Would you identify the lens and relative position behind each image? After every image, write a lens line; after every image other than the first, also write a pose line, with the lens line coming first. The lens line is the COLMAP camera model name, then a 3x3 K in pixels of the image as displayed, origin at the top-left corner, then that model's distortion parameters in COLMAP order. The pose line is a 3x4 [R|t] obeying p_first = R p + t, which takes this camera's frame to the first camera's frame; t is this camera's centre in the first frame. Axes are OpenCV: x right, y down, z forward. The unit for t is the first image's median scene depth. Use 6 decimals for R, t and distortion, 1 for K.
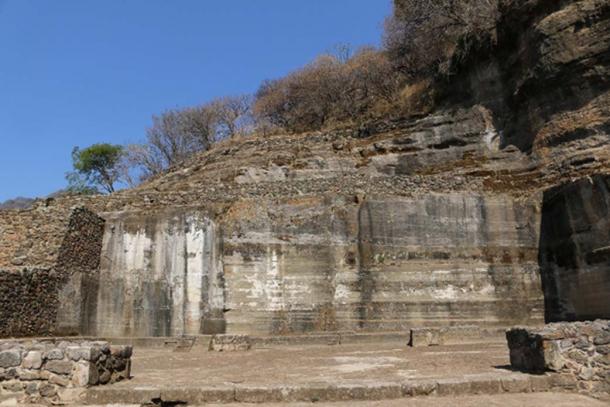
lens RADIAL K [[498.7, 0, 301.6], [0, 498.7, 201.7], [0, 0, 1]] dist [-0.160957, 0.140166]
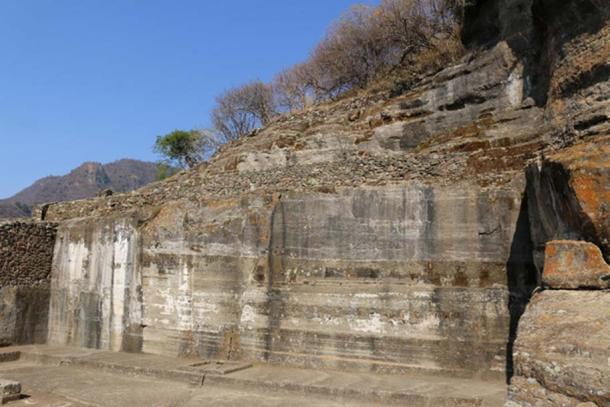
lens RADIAL K [[498.7, 0, 301.6], [0, 498.7, 201.7], [0, 0, 1]] dist [-0.160957, 0.140166]
pose [[0.912665, -0.041872, -0.406559, 0.493465], [0.079138, 0.994017, 0.075278, -0.058562], [0.400974, -0.100878, 0.910518, 0.295049]]
